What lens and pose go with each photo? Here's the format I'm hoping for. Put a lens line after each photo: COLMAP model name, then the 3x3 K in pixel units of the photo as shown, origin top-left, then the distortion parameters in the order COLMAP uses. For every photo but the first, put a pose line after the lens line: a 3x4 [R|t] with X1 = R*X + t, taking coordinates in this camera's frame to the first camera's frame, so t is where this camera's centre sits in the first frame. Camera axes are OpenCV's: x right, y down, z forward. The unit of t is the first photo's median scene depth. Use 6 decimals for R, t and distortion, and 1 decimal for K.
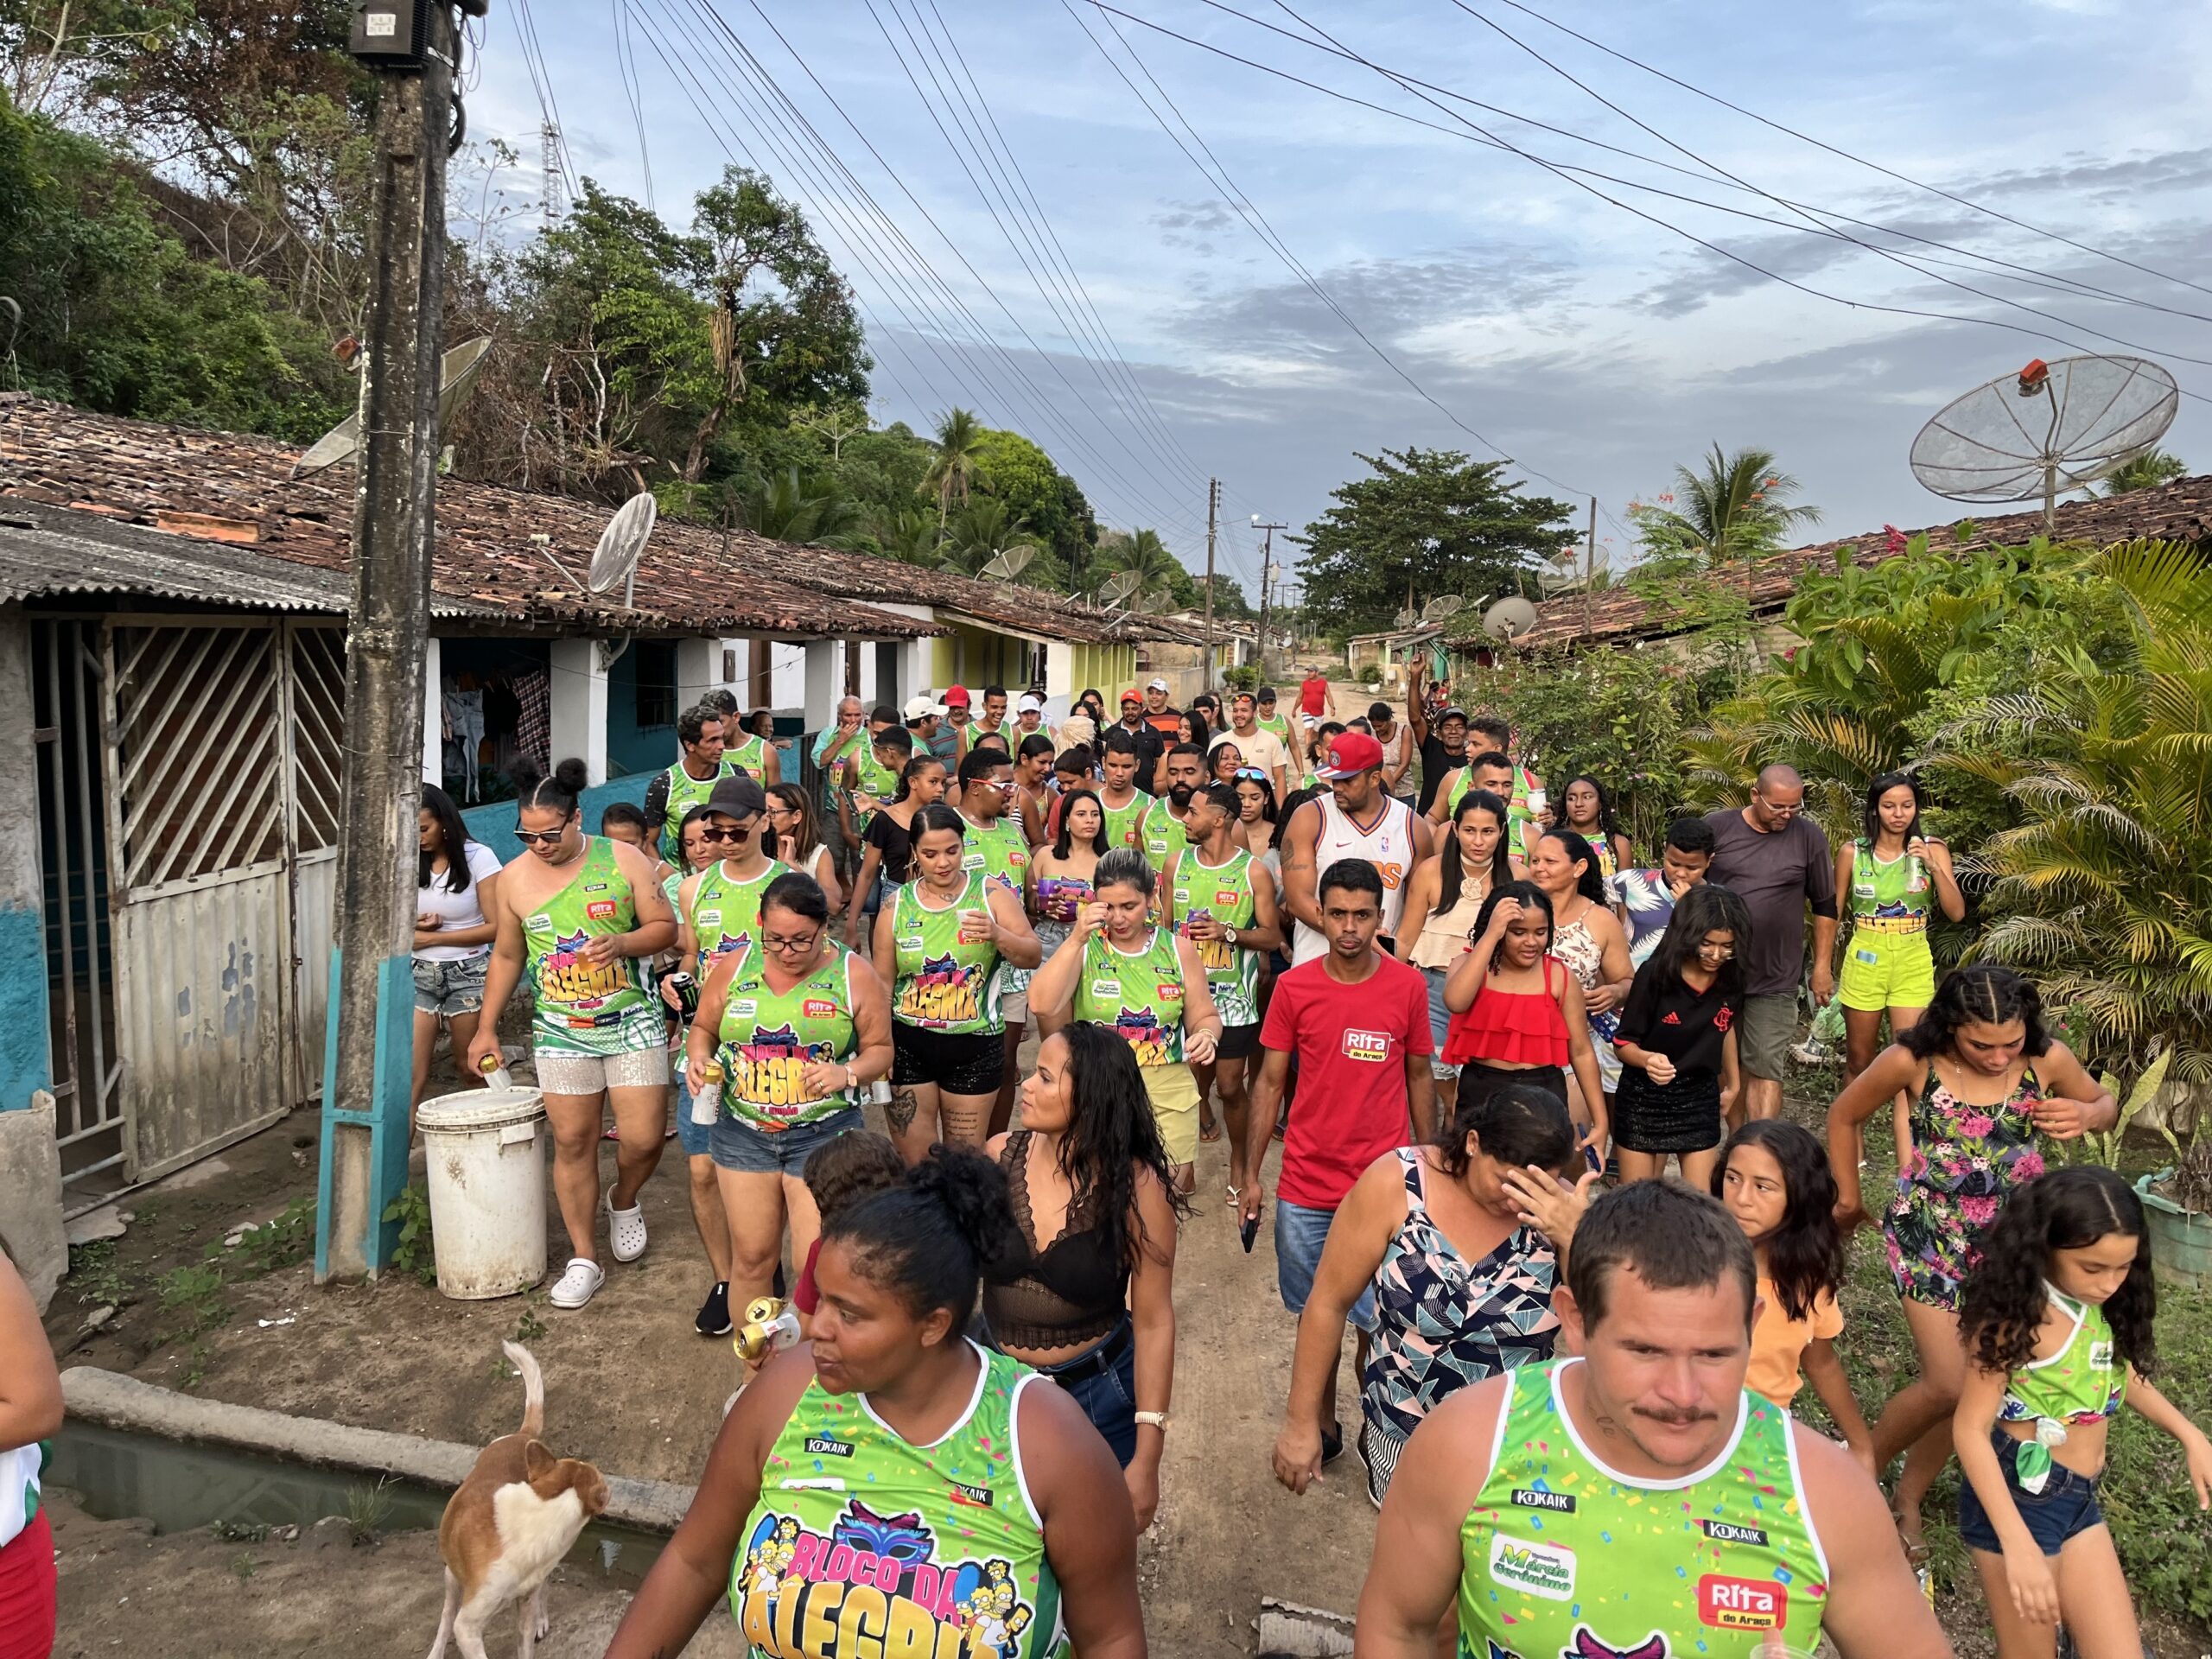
lens RADIAL K [[1731.0, 0, 1140.0], [0, 1731.0, 868.8], [0, 0, 1]] dist [0.041208, -0.000420]
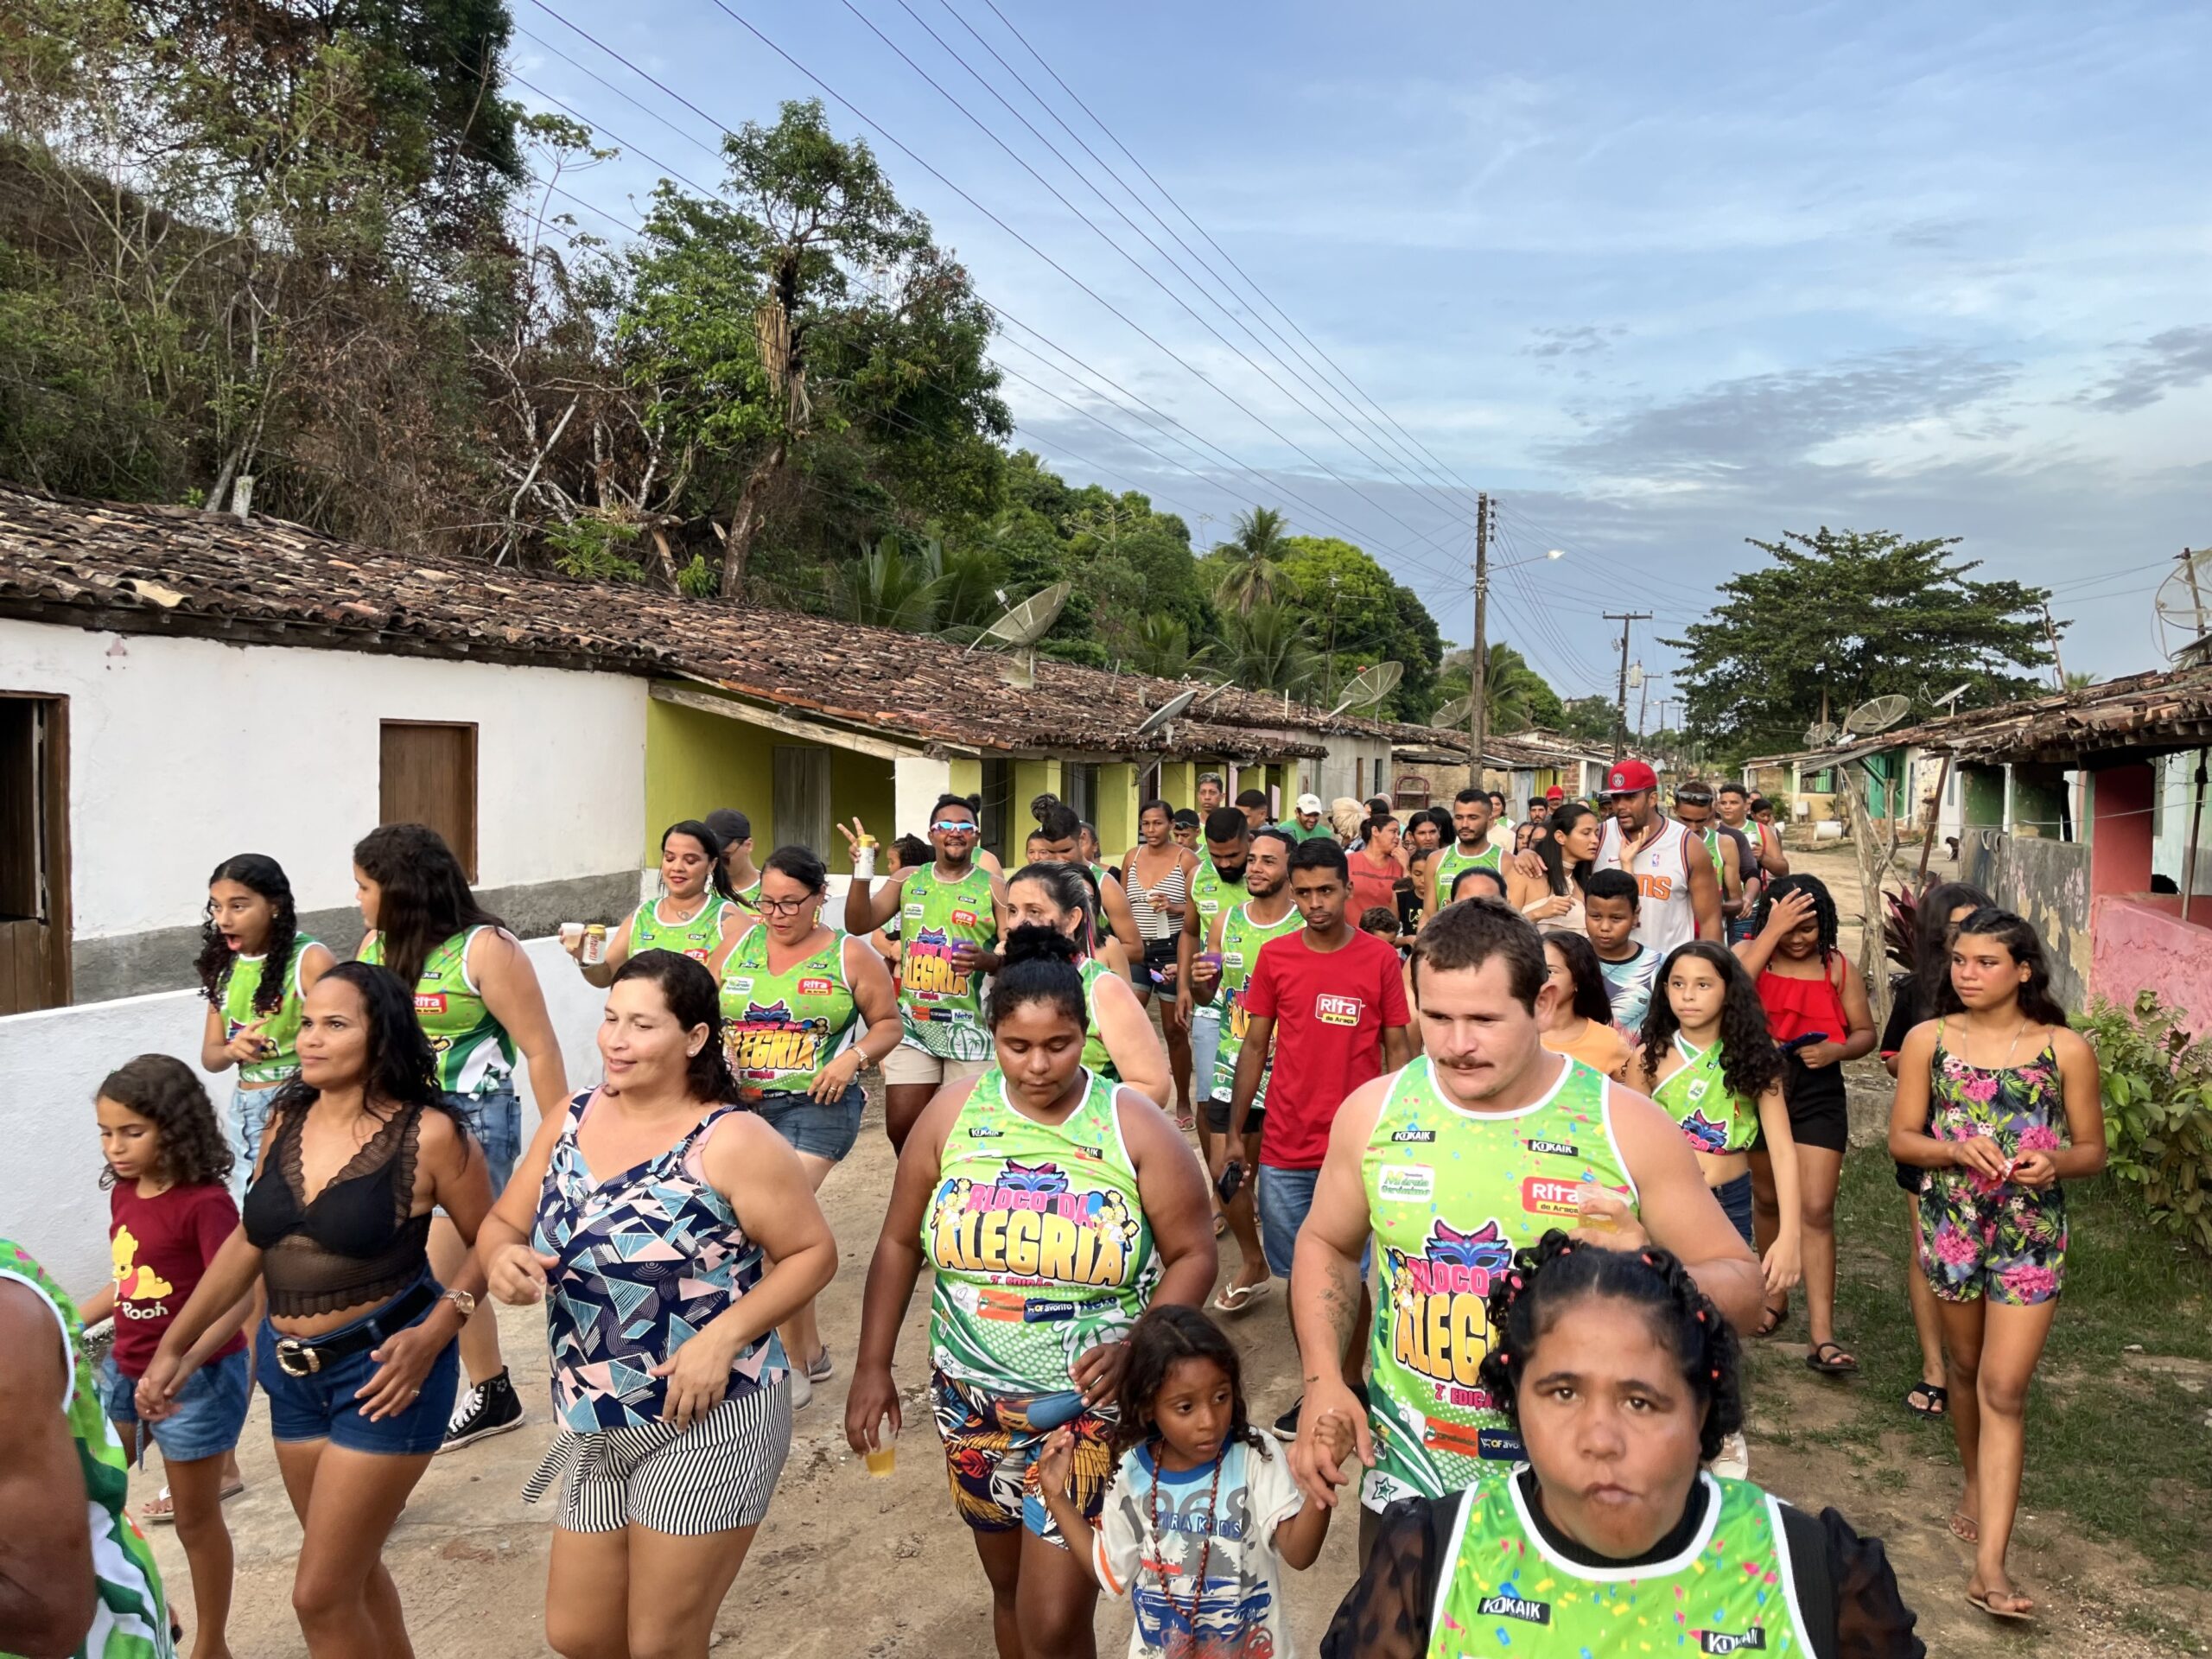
lens RADIAL K [[1689.6, 0, 1090.7], [0, 1689.6, 822.6], [0, 0, 1]] dist [0.064148, -0.083622]
pose [[0.968628, -0.004400, -0.248477, 0.022509], [-0.020837, 0.994885, -0.098845, -0.019622], [0.247641, 0.100921, 0.963581, 0.161180]]
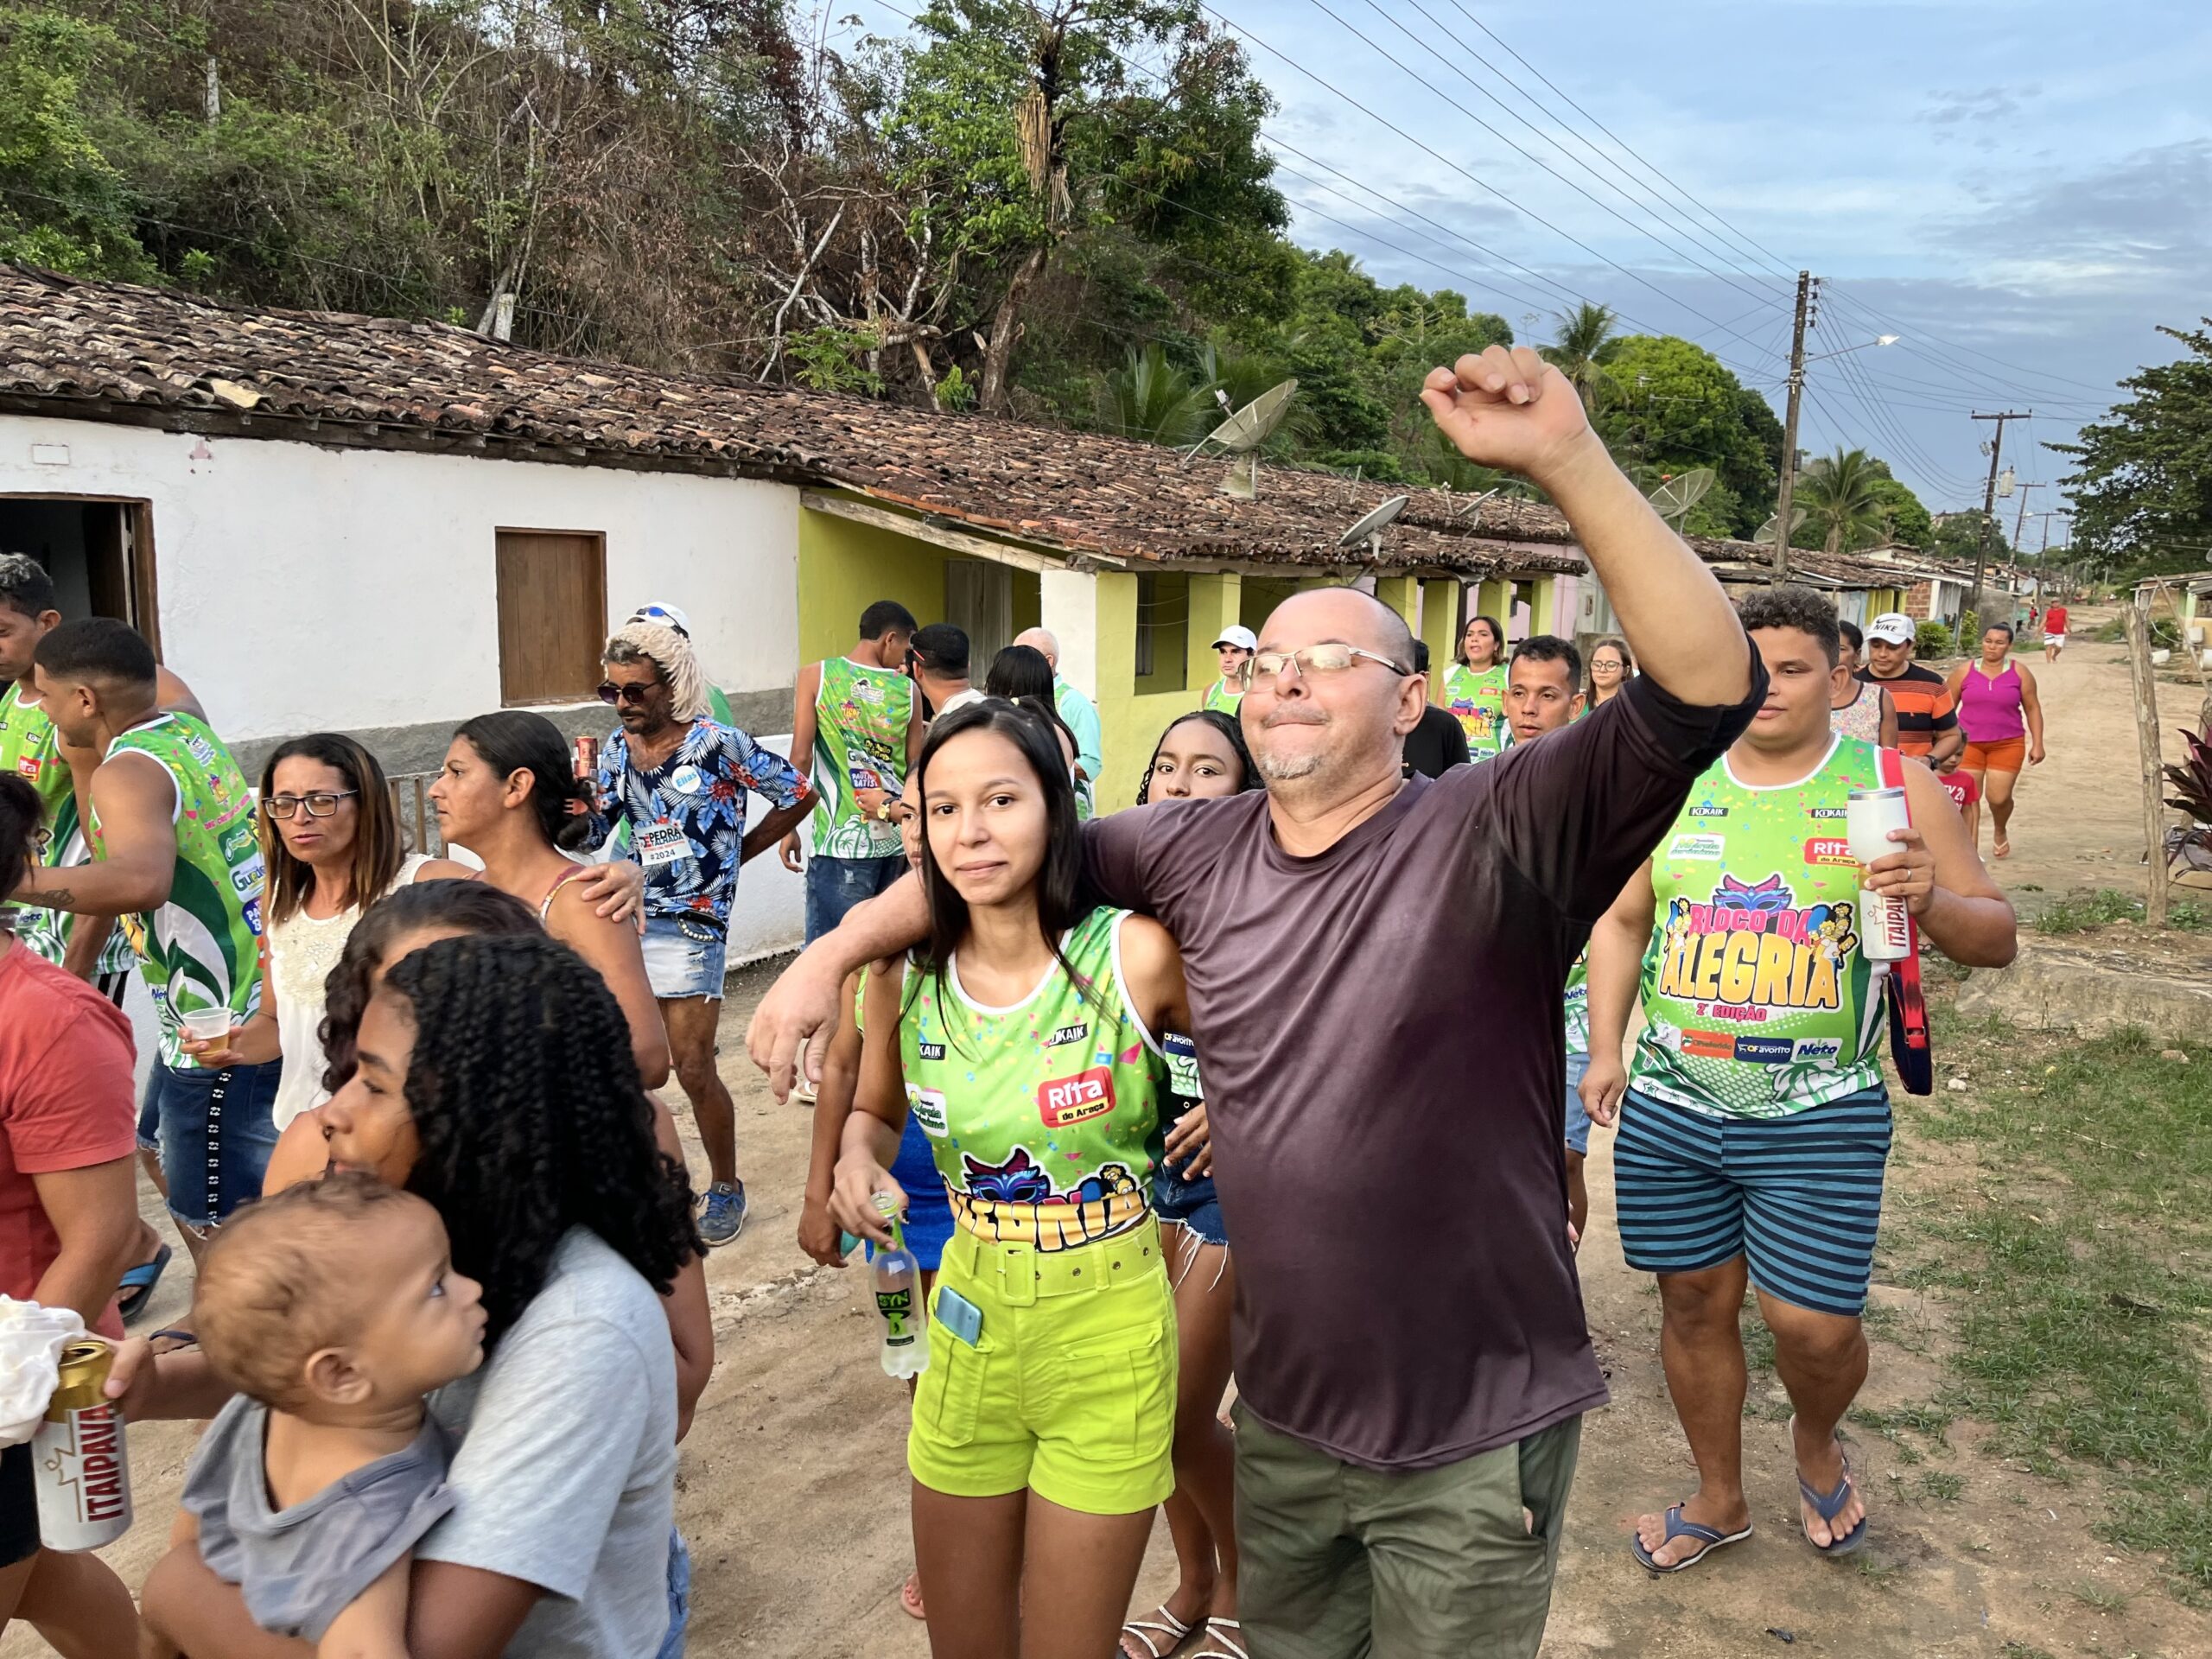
lens RADIAL K [[1697.7, 0, 1092.7], [0, 1697.7, 823.8], [0, 0, 1]] dist [0.072330, -0.108706]
pose [[0.907521, 0.046688, -0.417403, 0.028777], [-0.046267, 0.998867, 0.011135, -0.020294], [0.417450, 0.009207, 0.908653, 0.170567]]
